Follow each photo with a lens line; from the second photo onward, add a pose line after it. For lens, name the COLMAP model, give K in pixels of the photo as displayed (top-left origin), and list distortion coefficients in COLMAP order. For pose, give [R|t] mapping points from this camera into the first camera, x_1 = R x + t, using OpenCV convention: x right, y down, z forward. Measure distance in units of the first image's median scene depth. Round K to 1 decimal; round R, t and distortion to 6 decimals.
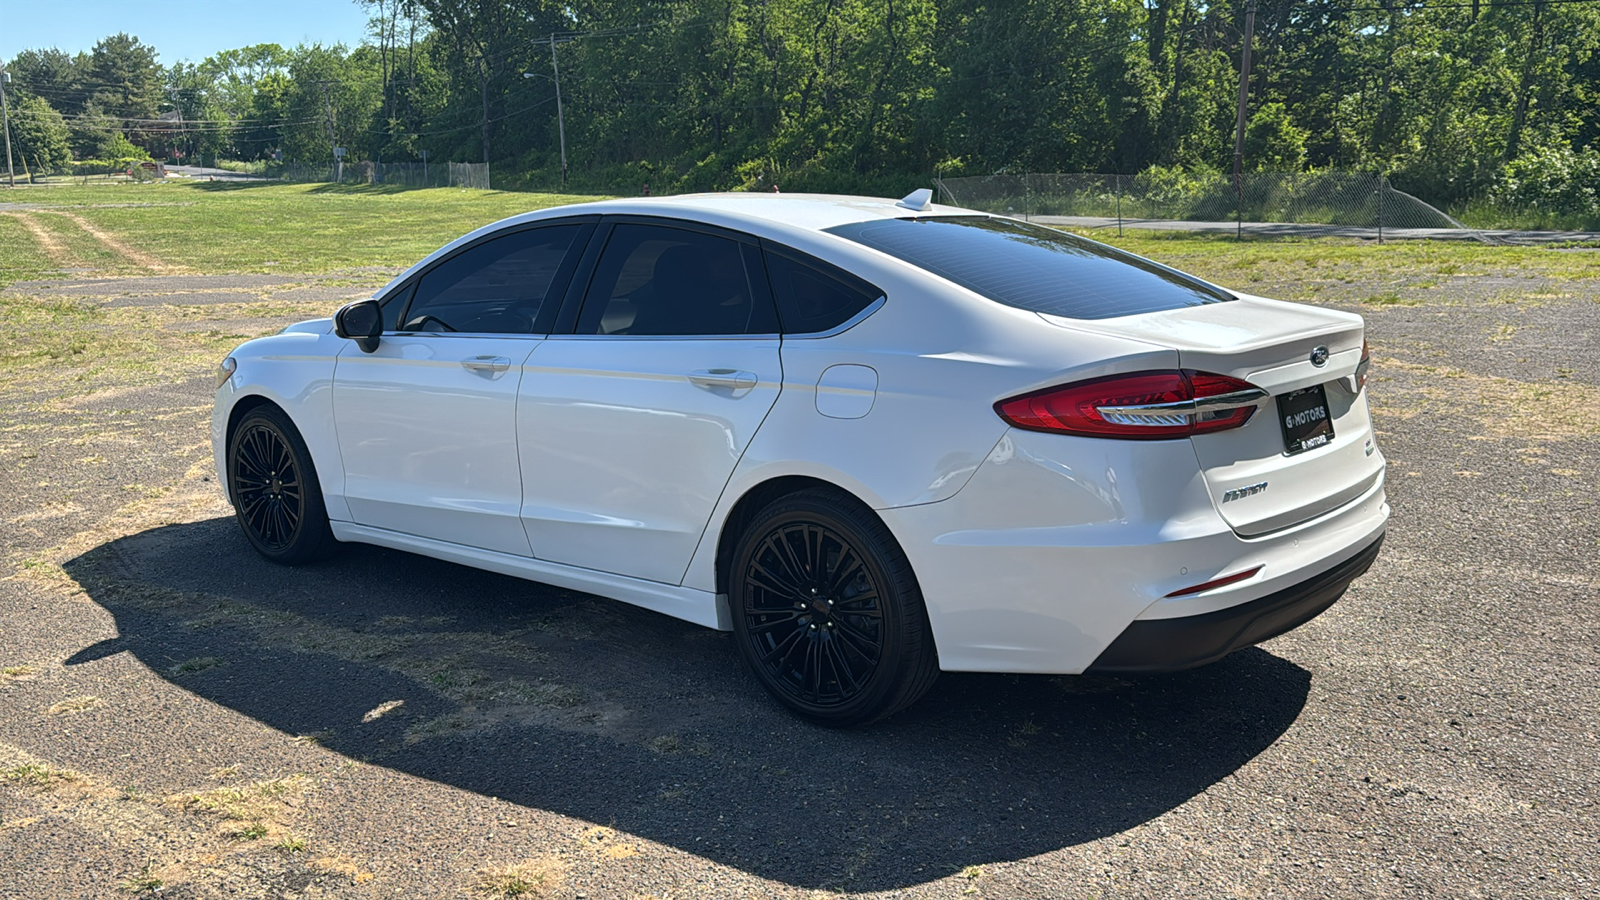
lens RADIAL K [[1364.4, 0, 793.3], [0, 1364.4, 455.2], [0, 0, 1]] dist [0.132426, -0.238070]
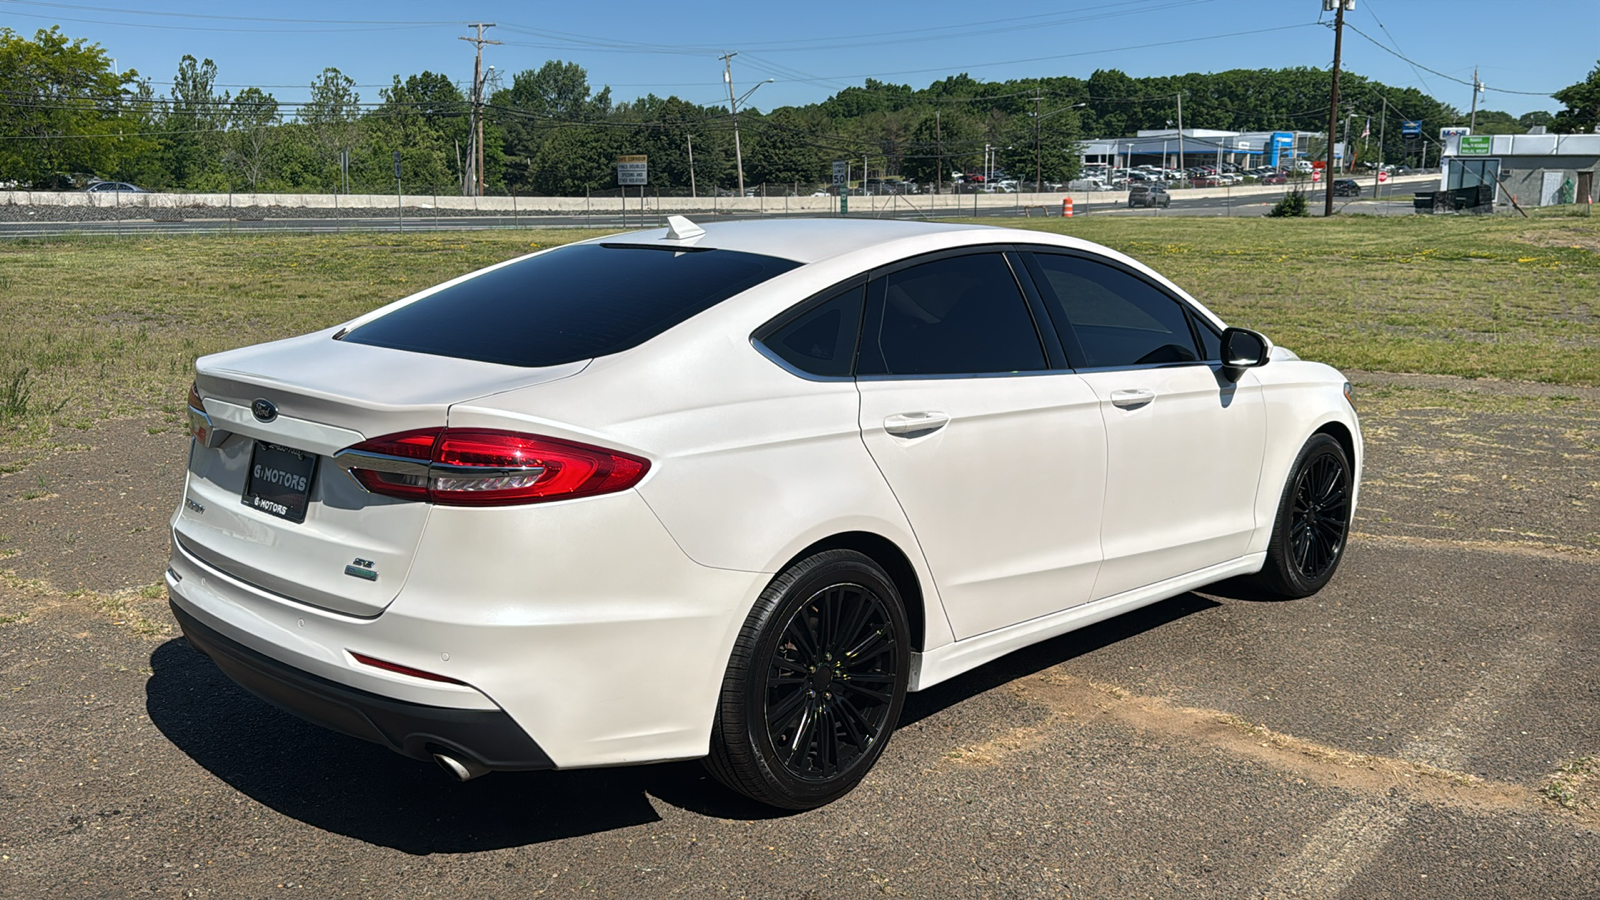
lens RADIAL K [[1364.4, 0, 799.6], [0, 1364.4, 455.7], [0, 0, 1]] dist [0.132426, -0.238070]
pose [[-0.046845, 0.182051, -0.982173, 0.094021], [-0.187253, 0.964221, 0.187655, -0.020748], [0.981194, 0.192705, -0.011079, 0.102564]]
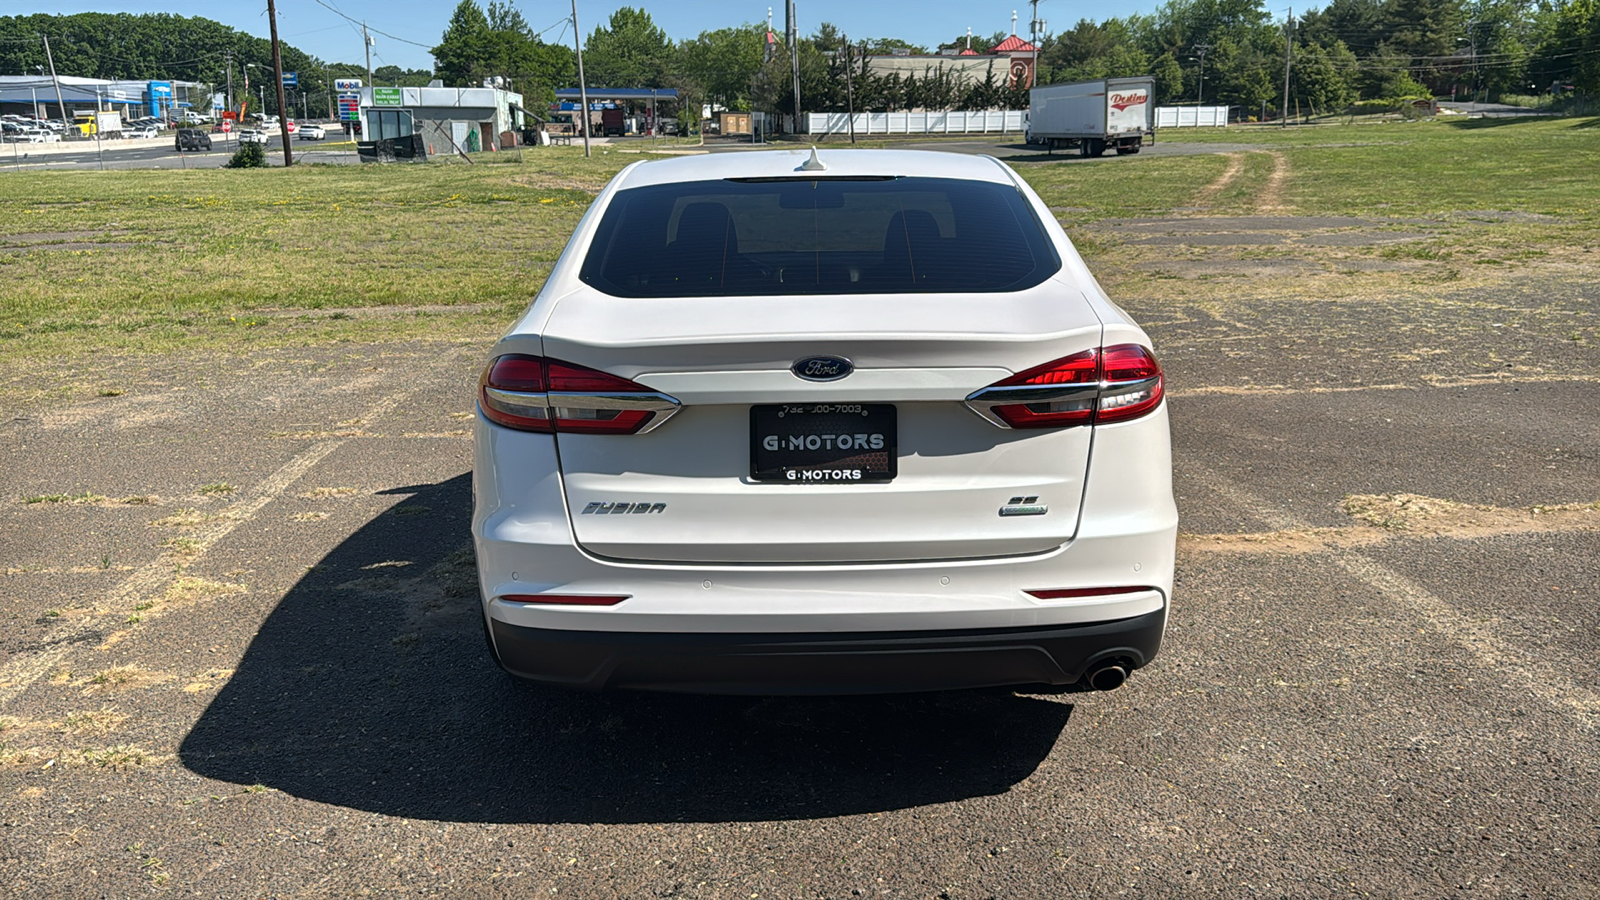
lens RADIAL K [[1364.4, 0, 796.0], [0, 1364.4, 452.1], [0, 0, 1]] dist [0.132426, -0.238070]
pose [[0.652708, 0.154878, -0.741610, 0.072495], [-0.124387, 0.987505, 0.096755, -0.007375], [0.747329, 0.029094, 0.663817, 0.035931]]
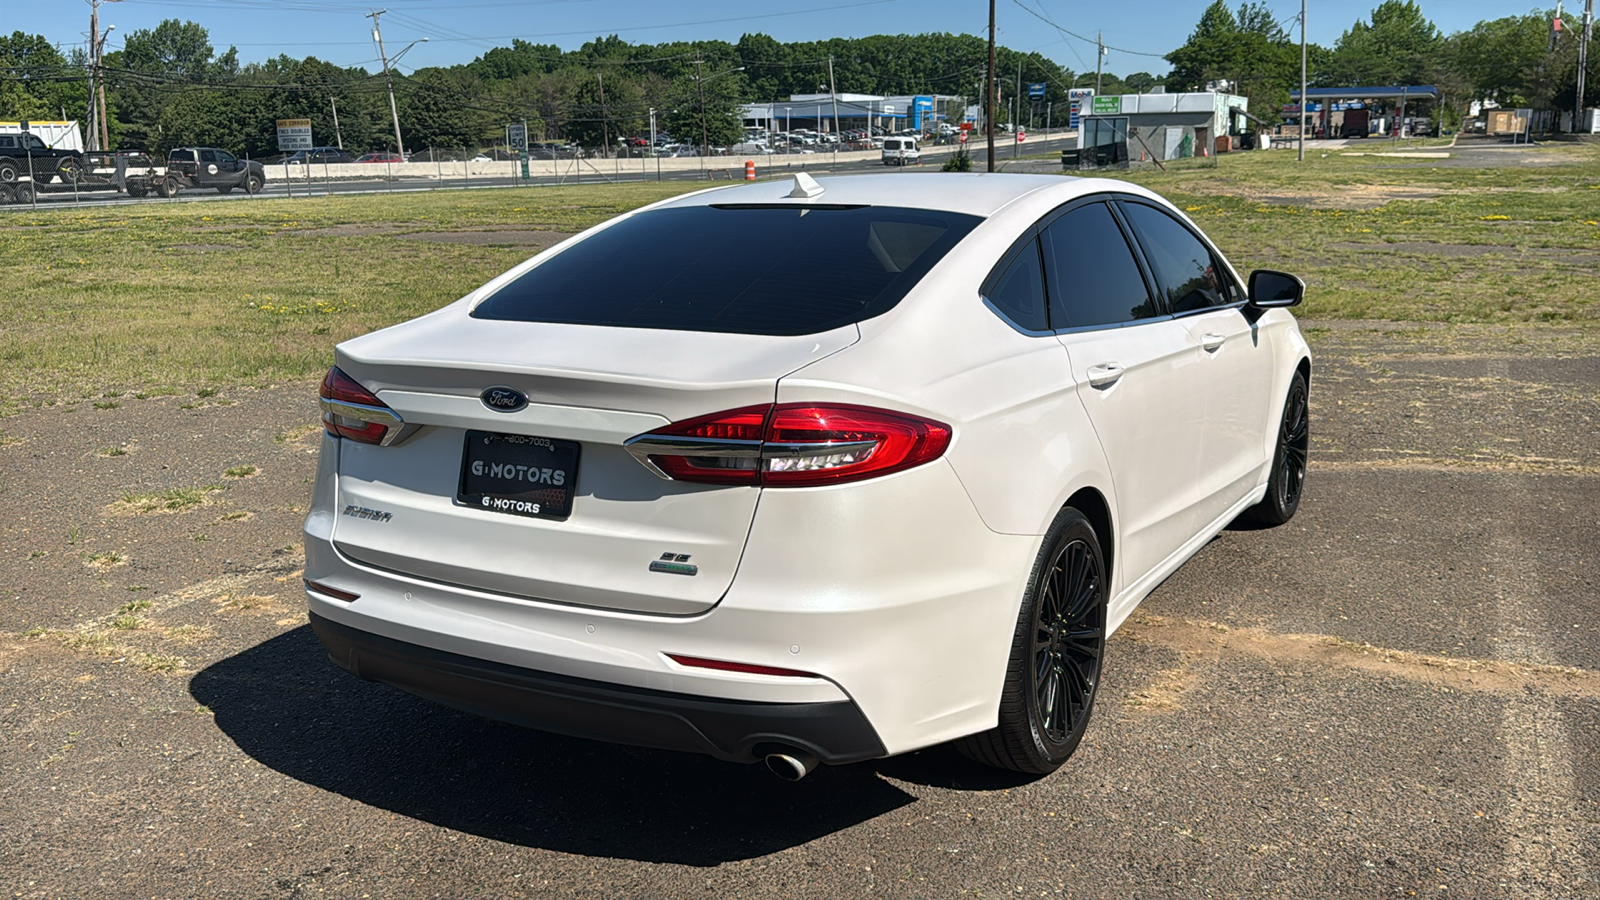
lens RADIAL K [[1364.4, 0, 799.0], [0, 1364.4, 454.3], [0, 0, 1]] dist [0.132426, -0.238070]
pose [[0.194082, 0.200369, -0.960304, 0.089119], [-0.164837, 0.971660, 0.169425, -0.015271], [0.967037, 0.125412, 0.221610, 0.075374]]
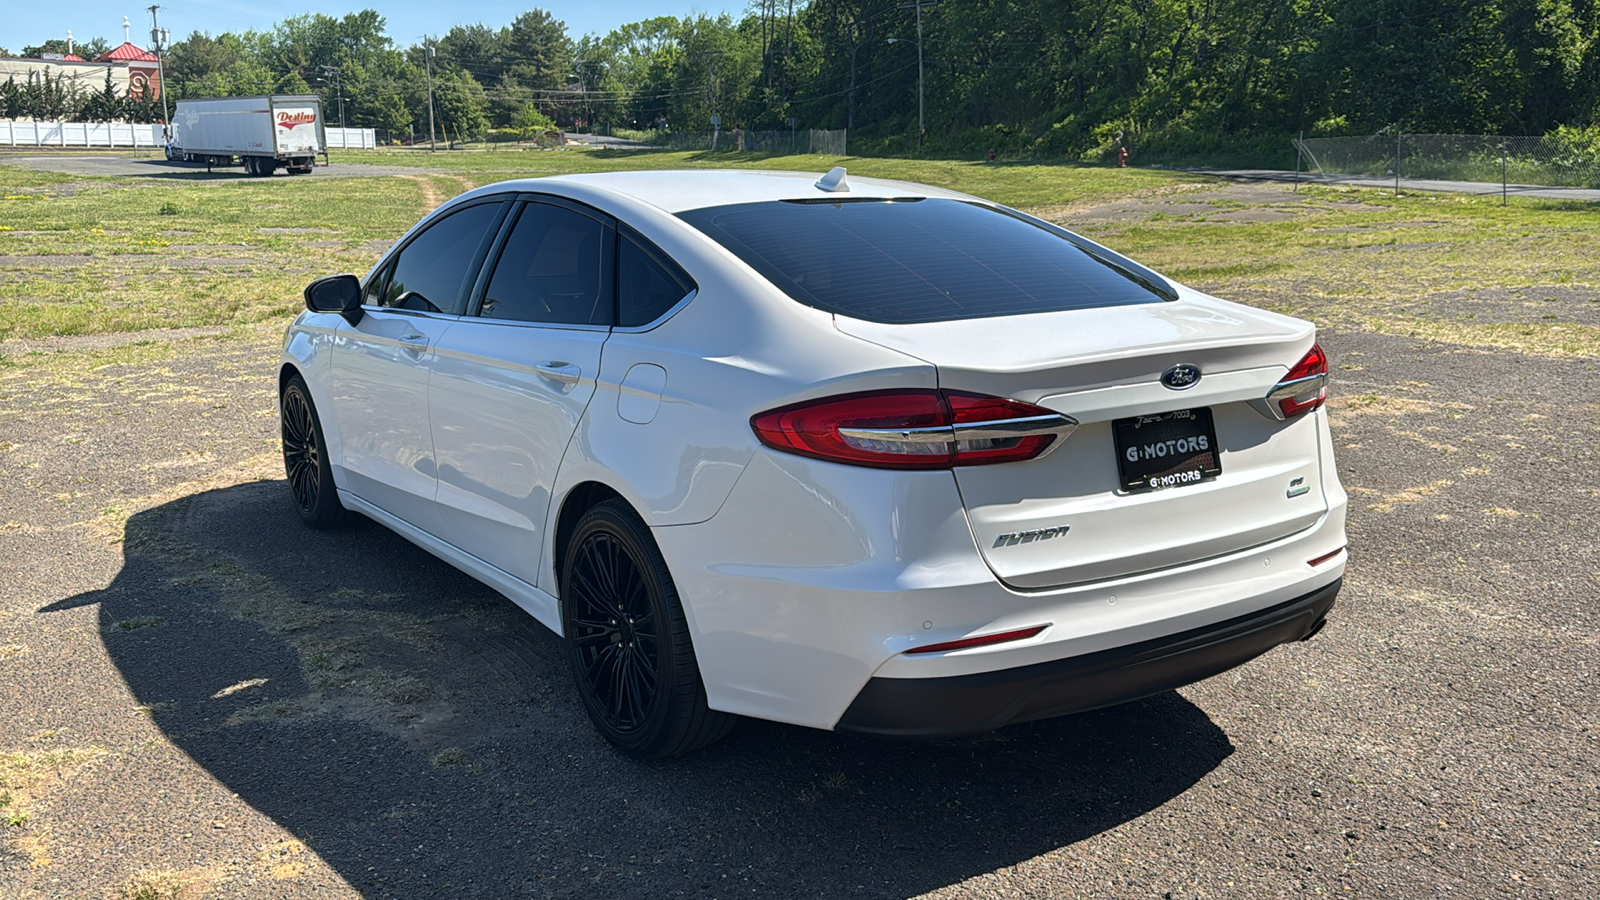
lens RADIAL K [[1364.4, 0, 793.4], [0, 1364.4, 462.9], [0, 0, 1]] dist [0.132426, -0.238070]
pose [[0.964439, 0.057081, -0.258067, 0.028238], [-0.049180, 0.998105, 0.036976, -0.002944], [0.259688, -0.022969, 0.965419, 0.011001]]
